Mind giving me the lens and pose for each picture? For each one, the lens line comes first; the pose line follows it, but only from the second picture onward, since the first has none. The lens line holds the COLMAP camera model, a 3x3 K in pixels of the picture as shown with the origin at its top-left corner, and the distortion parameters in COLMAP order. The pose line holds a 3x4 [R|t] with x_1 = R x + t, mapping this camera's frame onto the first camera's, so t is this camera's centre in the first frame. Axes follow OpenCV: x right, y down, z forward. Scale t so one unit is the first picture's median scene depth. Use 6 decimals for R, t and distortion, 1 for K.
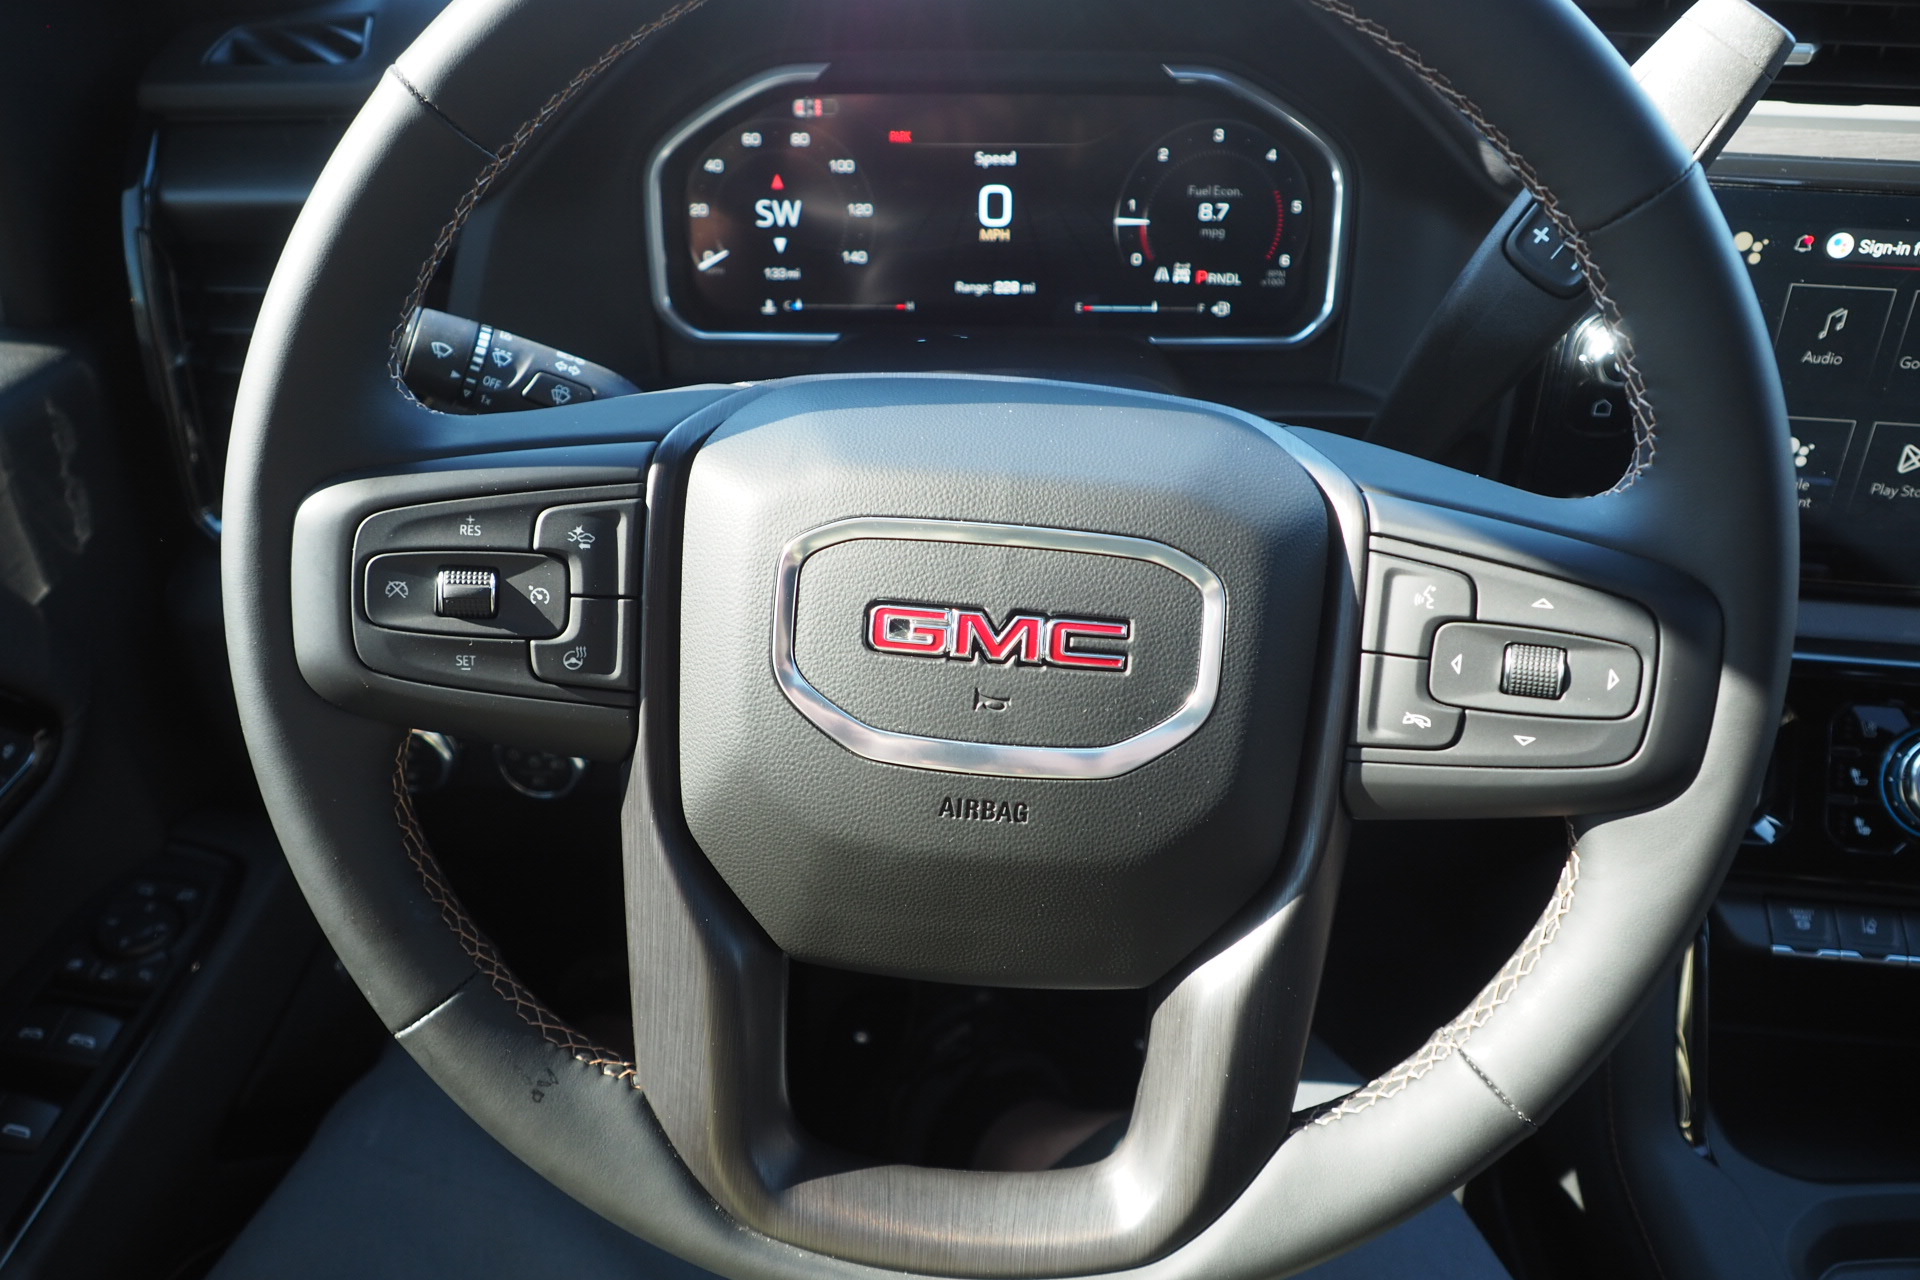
lens RADIAL K [[1322.5, 0, 960.0], [0, 1322.5, 640.0], [0, 0, 1]] dist [-0.005438, 0.000783]
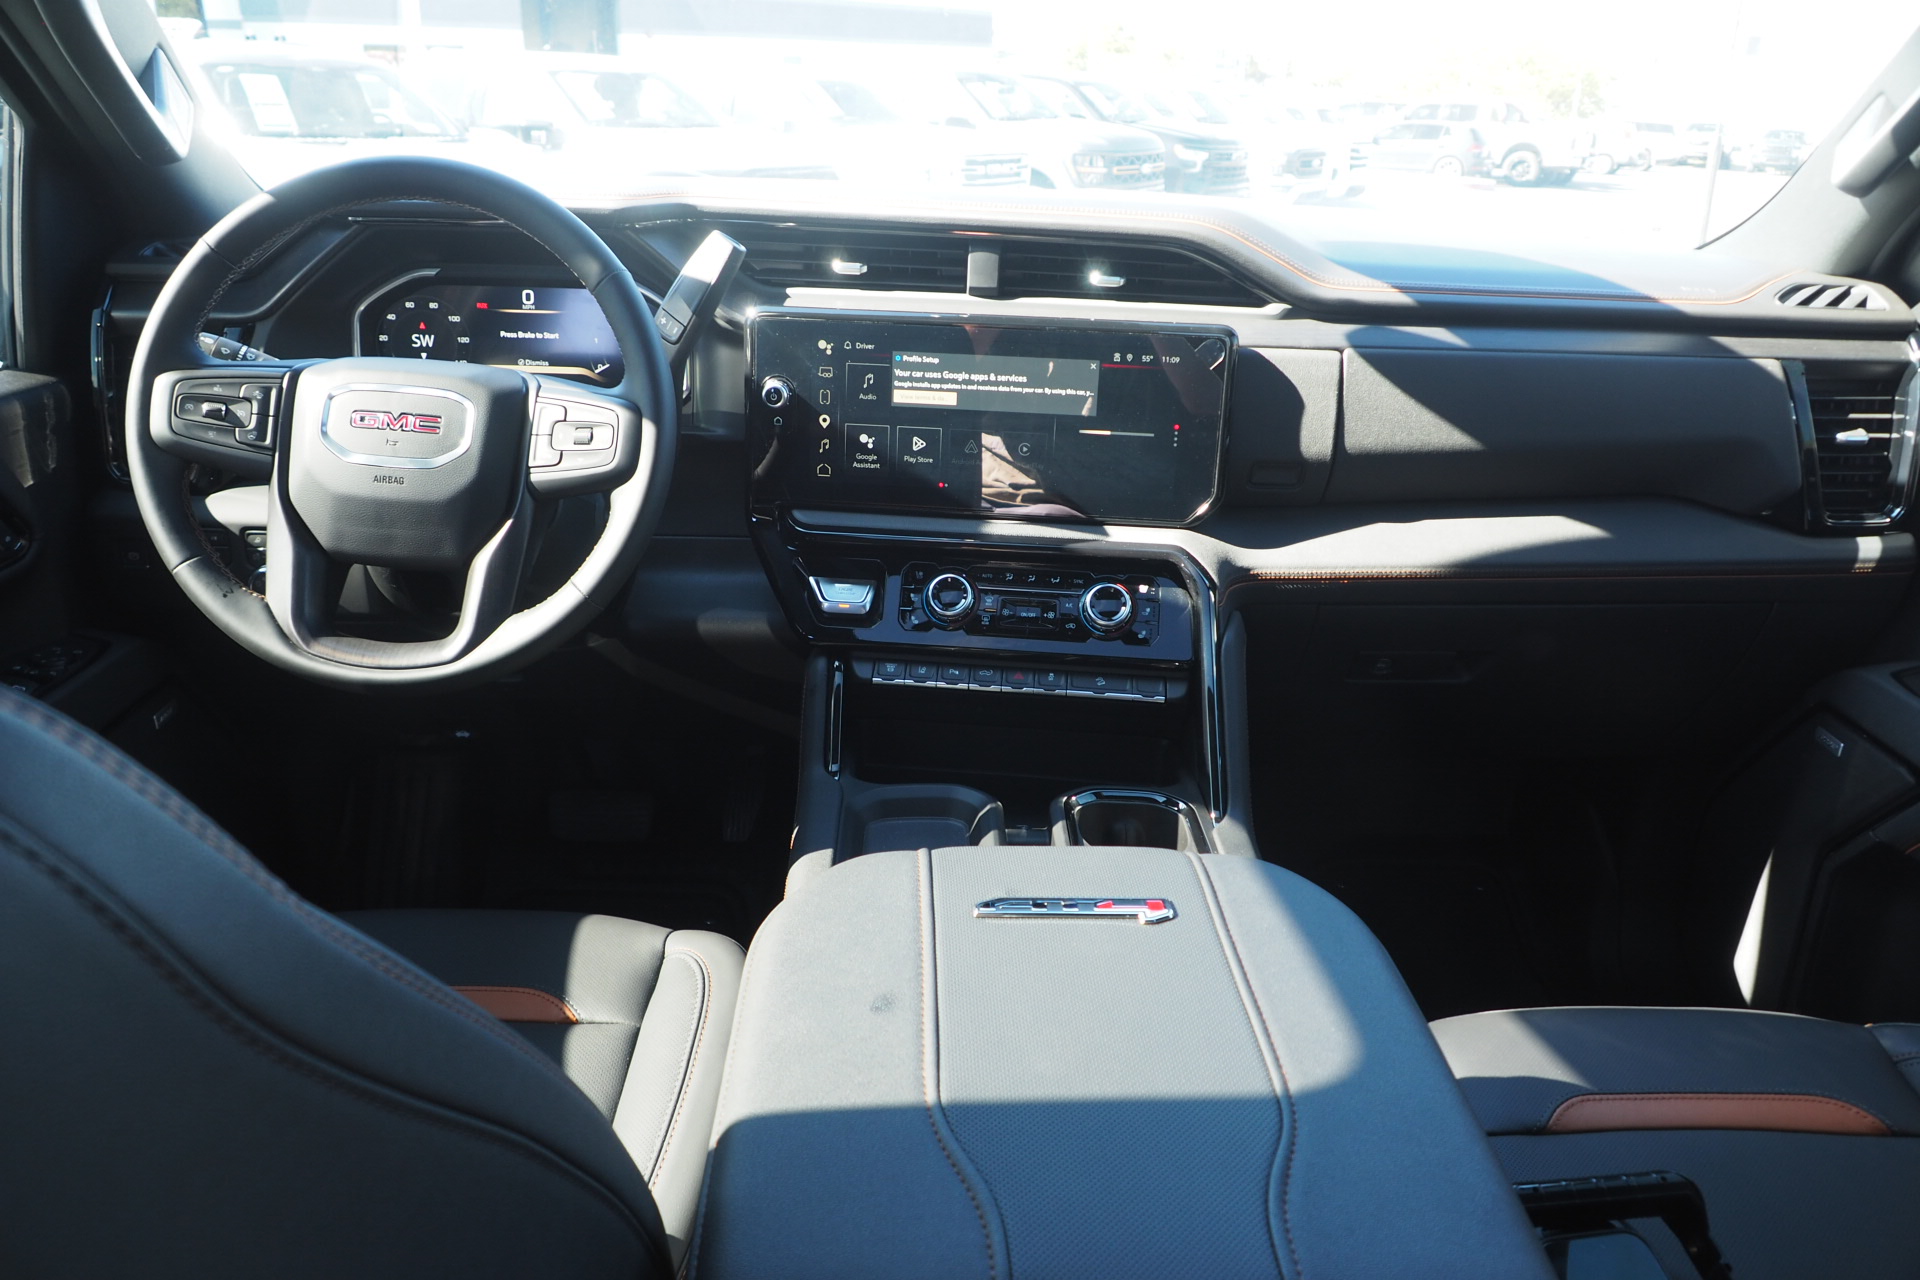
lens RADIAL K [[1322.5, 0, 960.0], [0, 1322.5, 640.0], [0, 0, 1]] dist [-0.005438, 0.000783]
pose [[0.997330, 0.004843, 0.072861, 1.025991], [0.009945, 0.979493, -0.201234, 1.034146], [-0.072342, 0.201421, 0.976830, -1.803372]]
